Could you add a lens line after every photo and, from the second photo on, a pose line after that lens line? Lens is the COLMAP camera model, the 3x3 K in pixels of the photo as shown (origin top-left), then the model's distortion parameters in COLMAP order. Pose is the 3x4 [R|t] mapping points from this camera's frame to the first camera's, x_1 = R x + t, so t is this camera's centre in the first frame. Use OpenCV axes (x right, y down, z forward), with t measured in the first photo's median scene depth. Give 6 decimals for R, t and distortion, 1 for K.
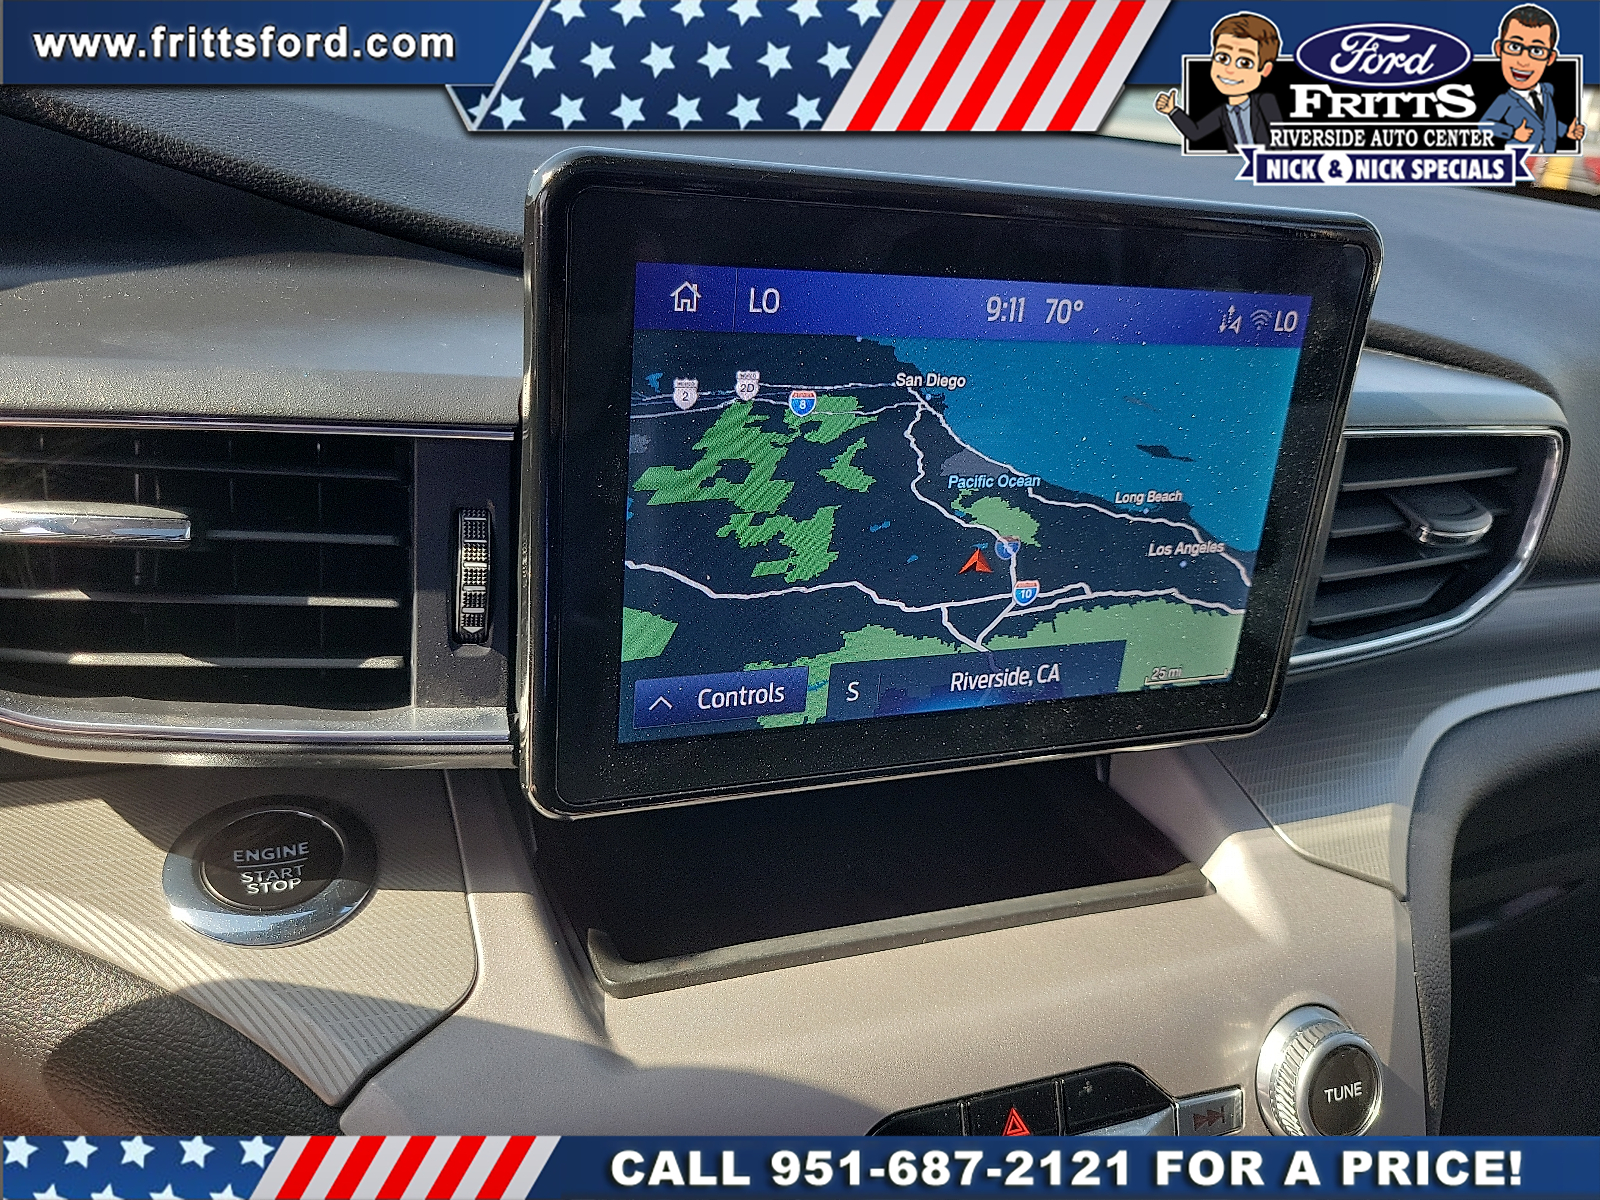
lens RADIAL K [[1245.6, 0, 806.5], [0, 1245.6, 605.2], [0, 0, 1]] dist [0.029448, -0.005391]
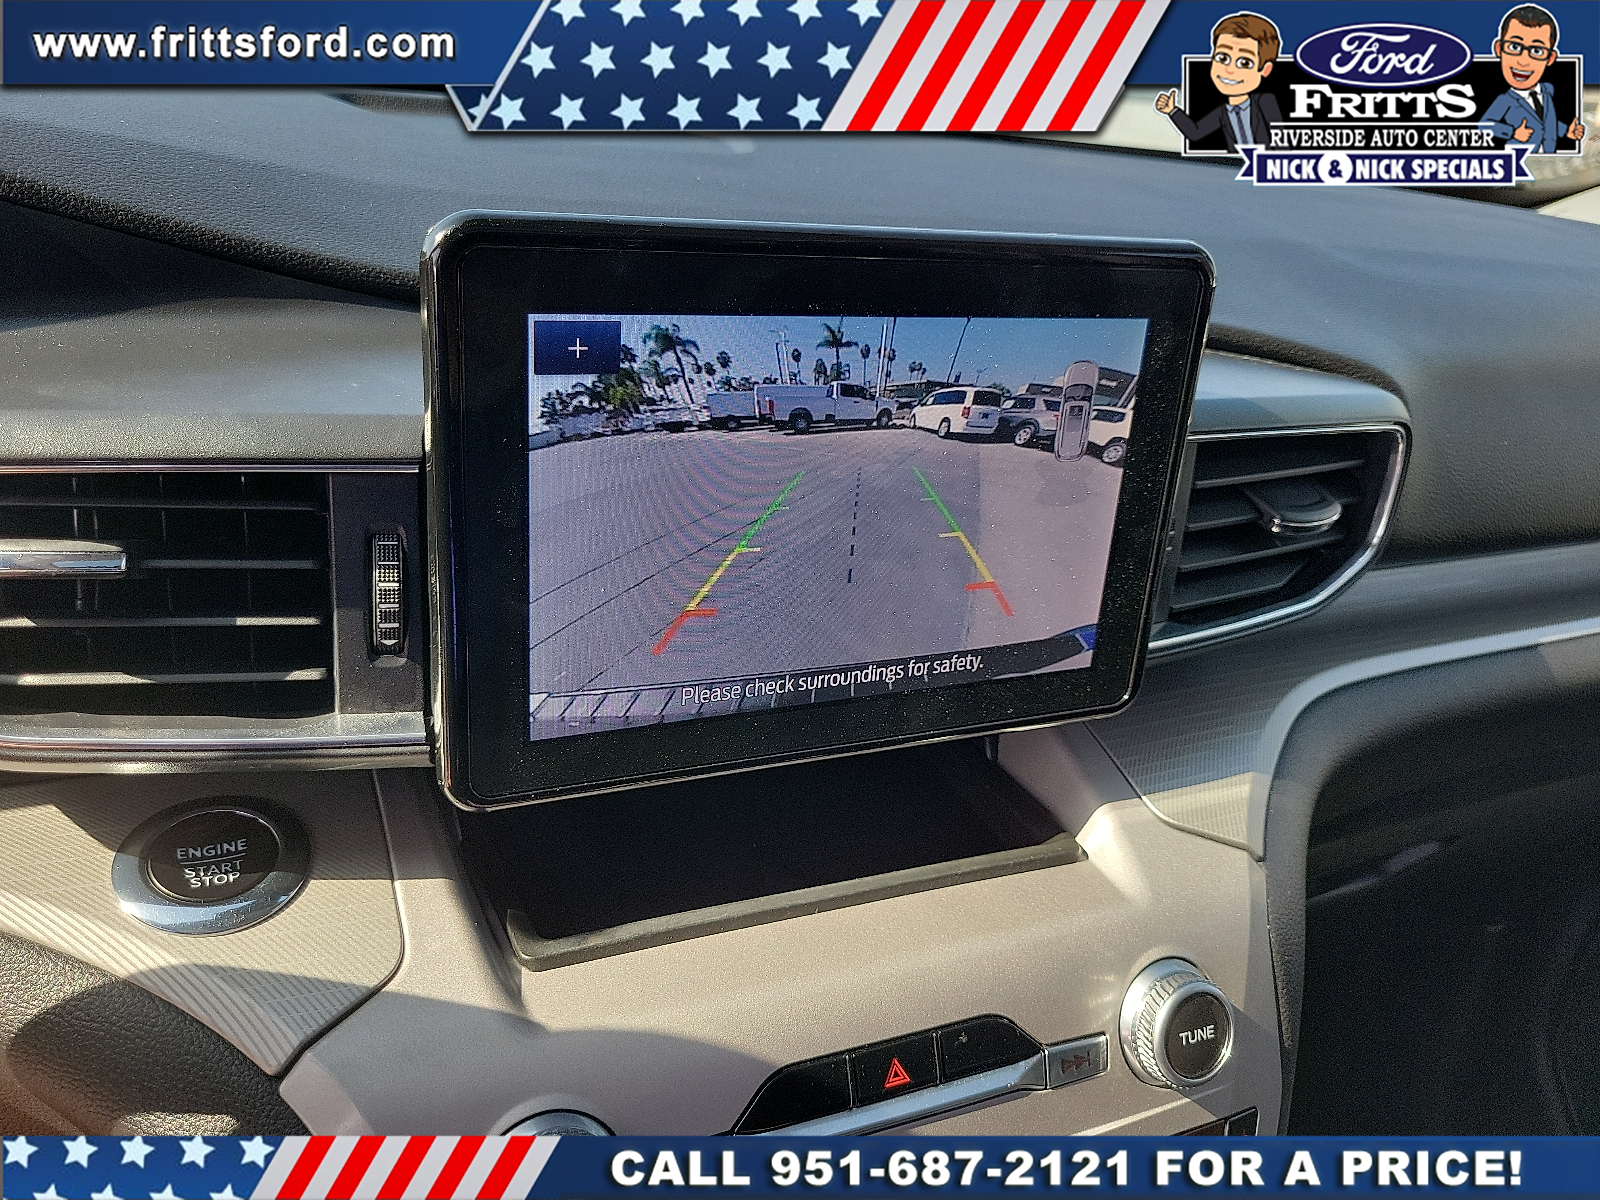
lens RADIAL K [[1245.6, 0, 787.7], [0, 1245.6, 600.2], [0, 0, 1]] dist [0.029448, -0.005391]
pose [[0.999469, -0.025558, 0.020202, 0.060071], [0.025268, 0.999576, 0.014498, -0.023657], [-0.020564, -0.013980, 0.999691, -0.104053]]
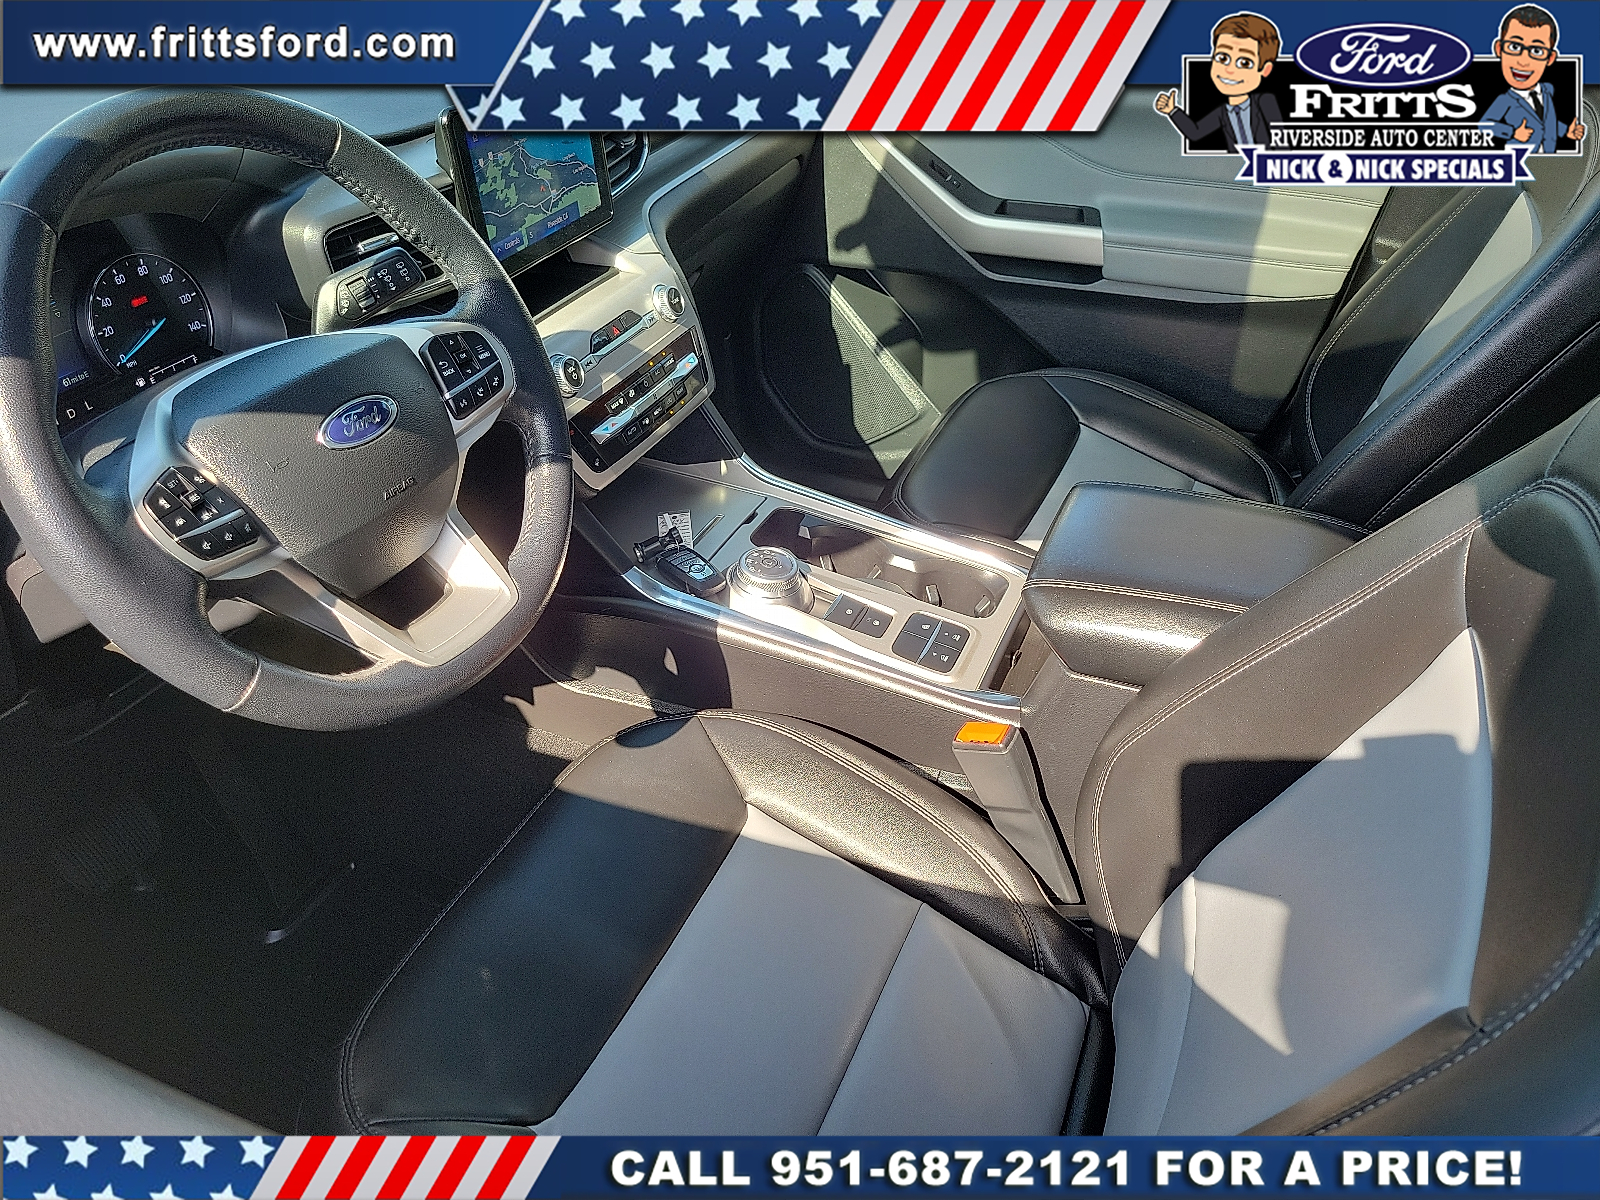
lens RADIAL K [[1245.6, 0, 797.6], [0, 1245.6, 603.7], [0, 0, 1]] dist [0.029448, -0.005391]
pose [[0.712486, -0.489290, 0.502950, -1.809917], [0.357801, 0.869923, 0.339429, 0.047702], [-0.603607, -0.061883, 0.794877, -2.482596]]
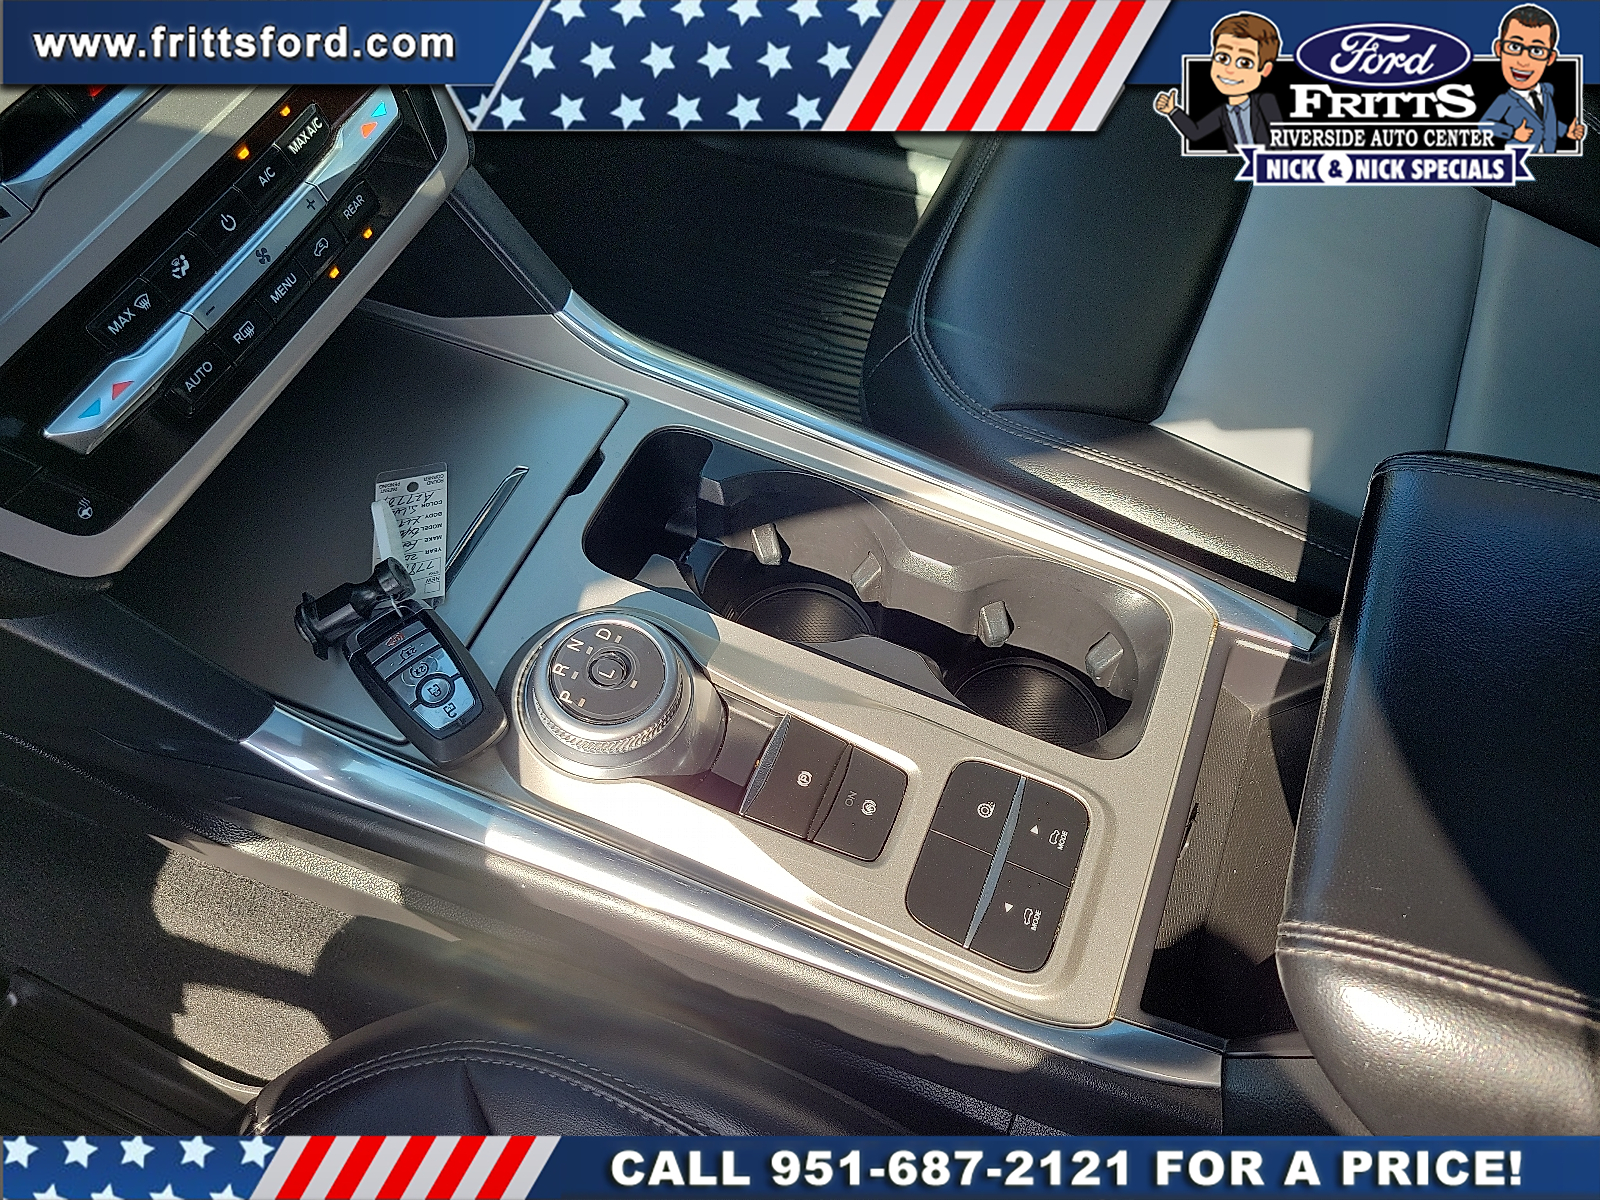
lens RADIAL K [[1245.6, 0, 797.1], [0, 1245.6, 612.5], [0, 0, 1]] dist [0.029448, -0.005391]
pose [[0.693539, -0.669817, 0.265235, -0.047287], [0.407562, 0.668383, 0.622220, 0.271746], [-0.594052, -0.323434, 0.736541, -0.627122]]
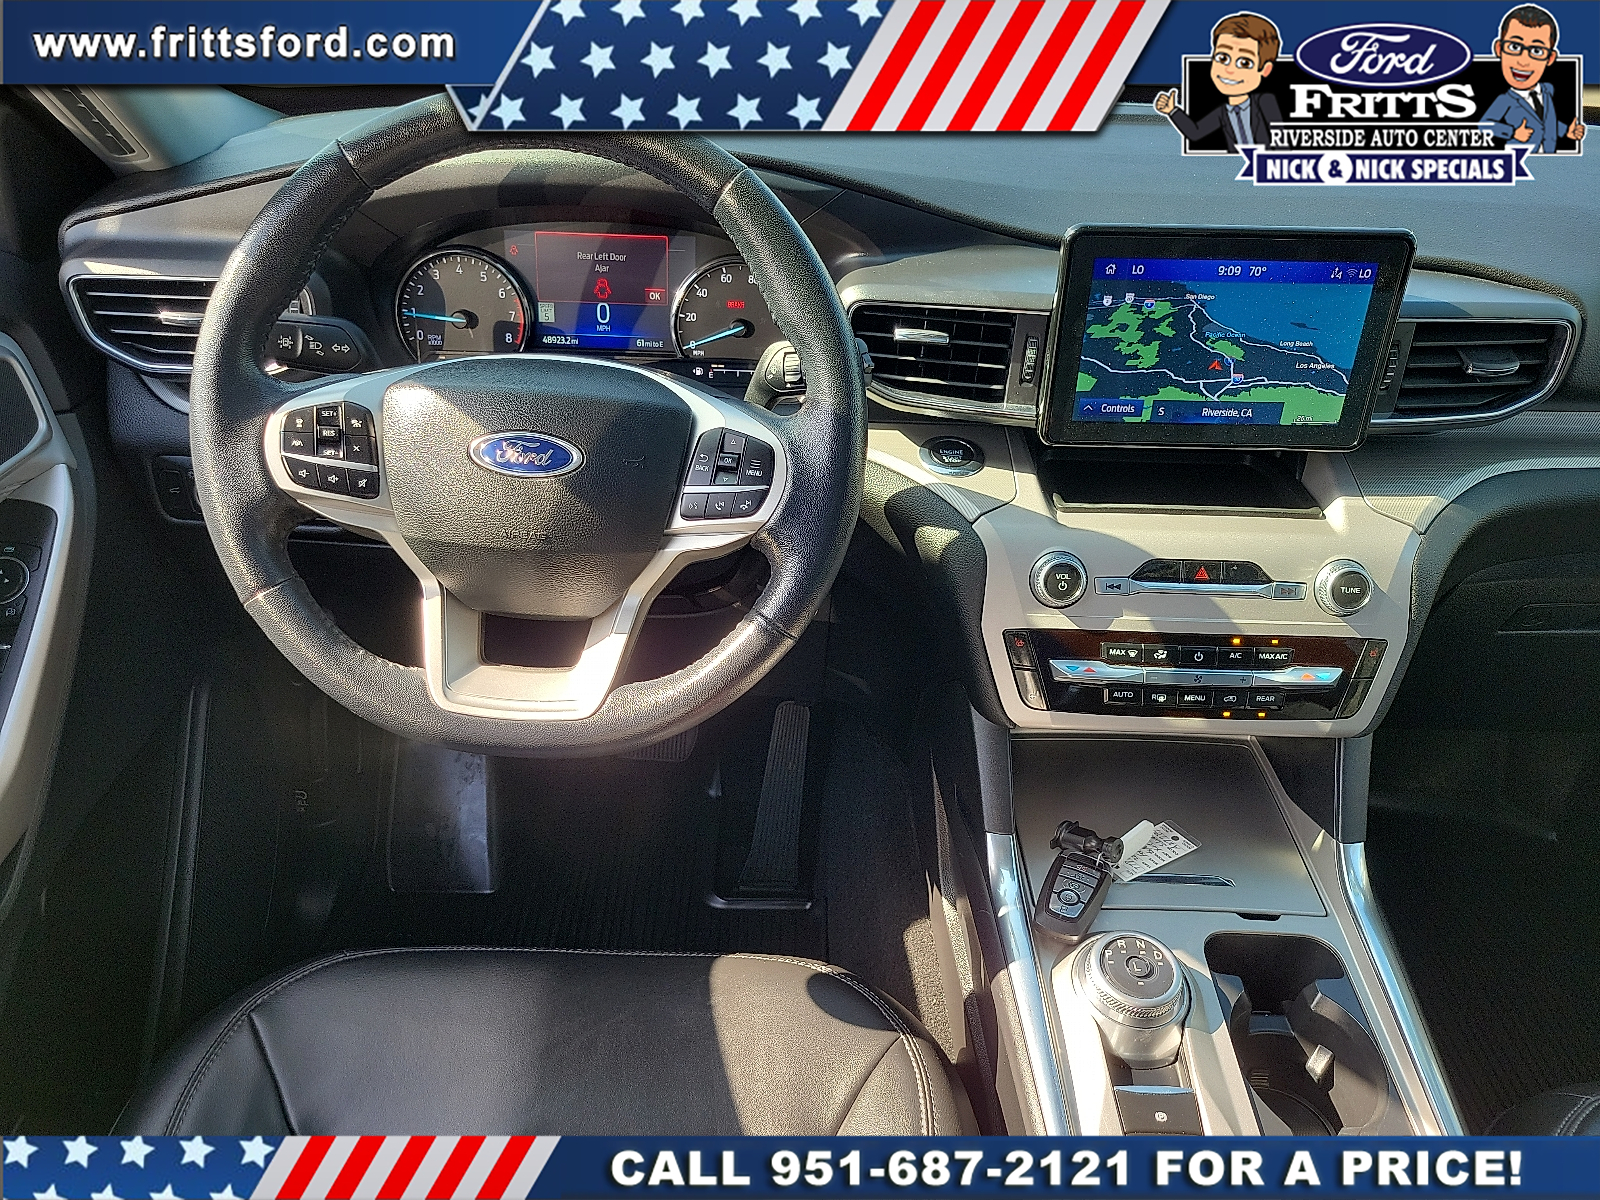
lens RADIAL K [[1245.6, 0, 769.9], [0, 1245.6, 623.7], [0, 0, 1]] dist [0.029448, -0.005391]
pose [[0.914031, 0.132092, -0.383534, 0.376619], [-0.078790, 0.985300, 0.151576, 0.185729], [0.397919, -0.108327, 0.911003, -1.947483]]
